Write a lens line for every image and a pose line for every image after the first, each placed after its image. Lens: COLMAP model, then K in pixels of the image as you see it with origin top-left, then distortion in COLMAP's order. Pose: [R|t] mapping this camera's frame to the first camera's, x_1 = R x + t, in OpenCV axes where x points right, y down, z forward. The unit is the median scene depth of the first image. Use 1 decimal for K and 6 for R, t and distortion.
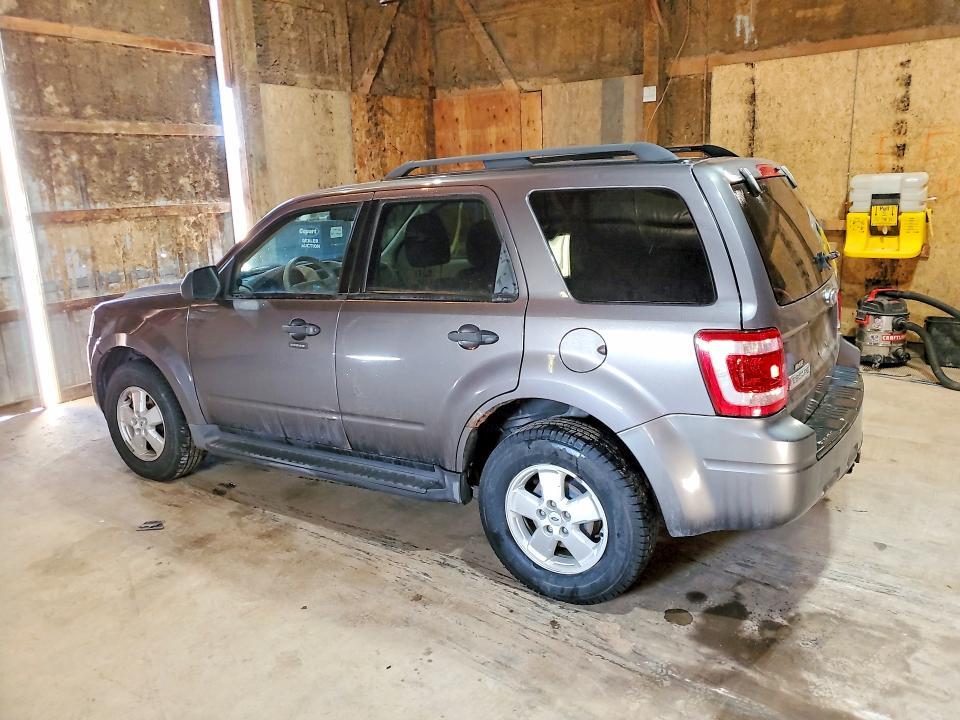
lens RADIAL K [[735.9, 0, 478.1], [0, 735.9, 358.3], [0, 0, 1]] dist [0.033251, -0.014766]
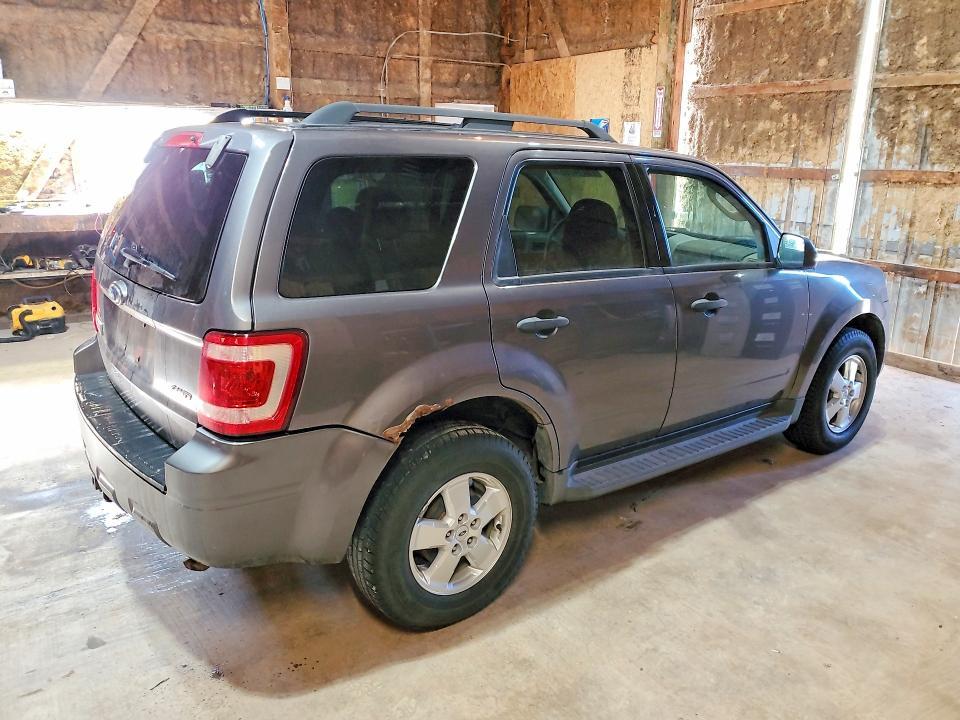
lens RADIAL K [[735.9, 0, 482.3], [0, 735.9, 362.9], [0, 0, 1]] dist [0.033251, -0.014766]
pose [[-0.338420, 0.290536, -0.895020, 0.575874], [-0.231786, 0.896098, 0.378528, -0.217365], [0.912002, 0.335554, -0.235916, 0.828851]]
